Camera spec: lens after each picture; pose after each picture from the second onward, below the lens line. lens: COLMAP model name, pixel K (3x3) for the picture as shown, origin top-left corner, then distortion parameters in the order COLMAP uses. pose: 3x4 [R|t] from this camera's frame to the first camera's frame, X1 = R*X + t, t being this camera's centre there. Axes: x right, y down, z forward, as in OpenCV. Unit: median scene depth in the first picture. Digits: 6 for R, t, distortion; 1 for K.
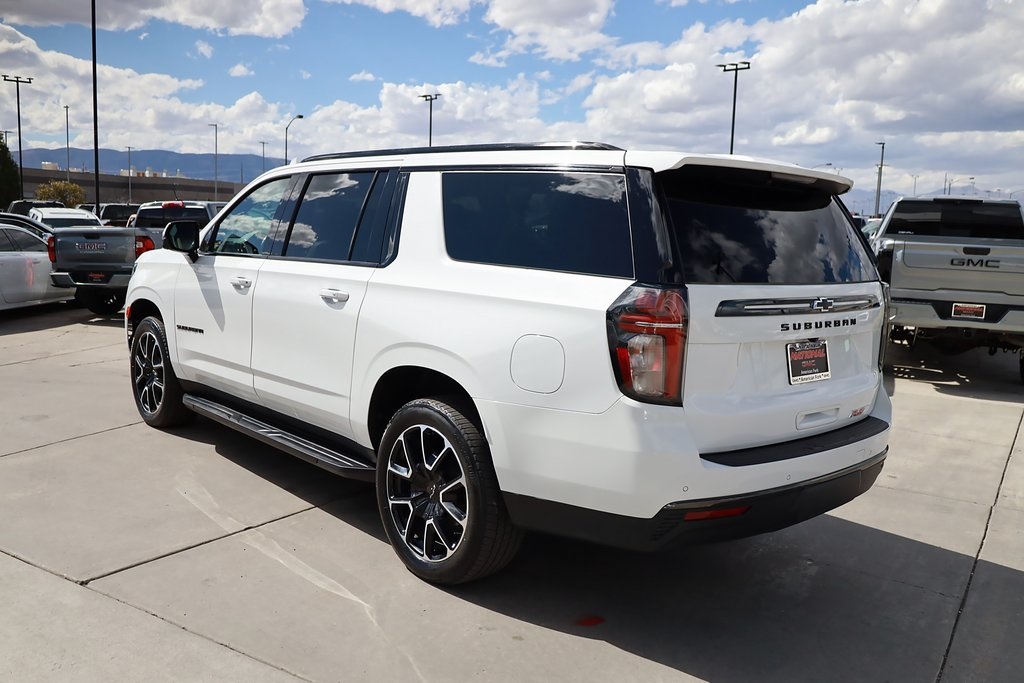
lens RADIAL K [[881.5, 0, 512.0], [0, 881.5, 341.5], [0, 0, 1]] dist [-0.004544, -0.004429]
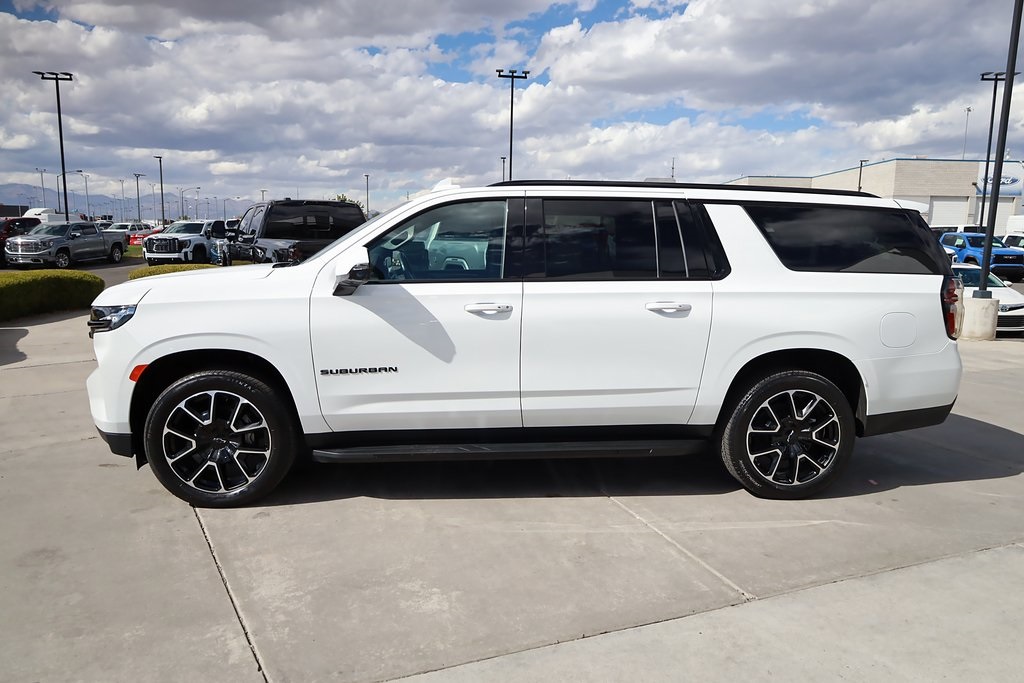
lens RADIAL K [[703.8, 0, 512.0], [0, 703.8, 341.5], [0, 0, 1]] dist [-0.003899, -0.001631]
pose [[0.584181, -0.141791, 0.799142, -0.141077], [0.113861, 0.989202, 0.092279, -0.015224], [-0.803597, 0.037084, 0.594018, 0.079652]]
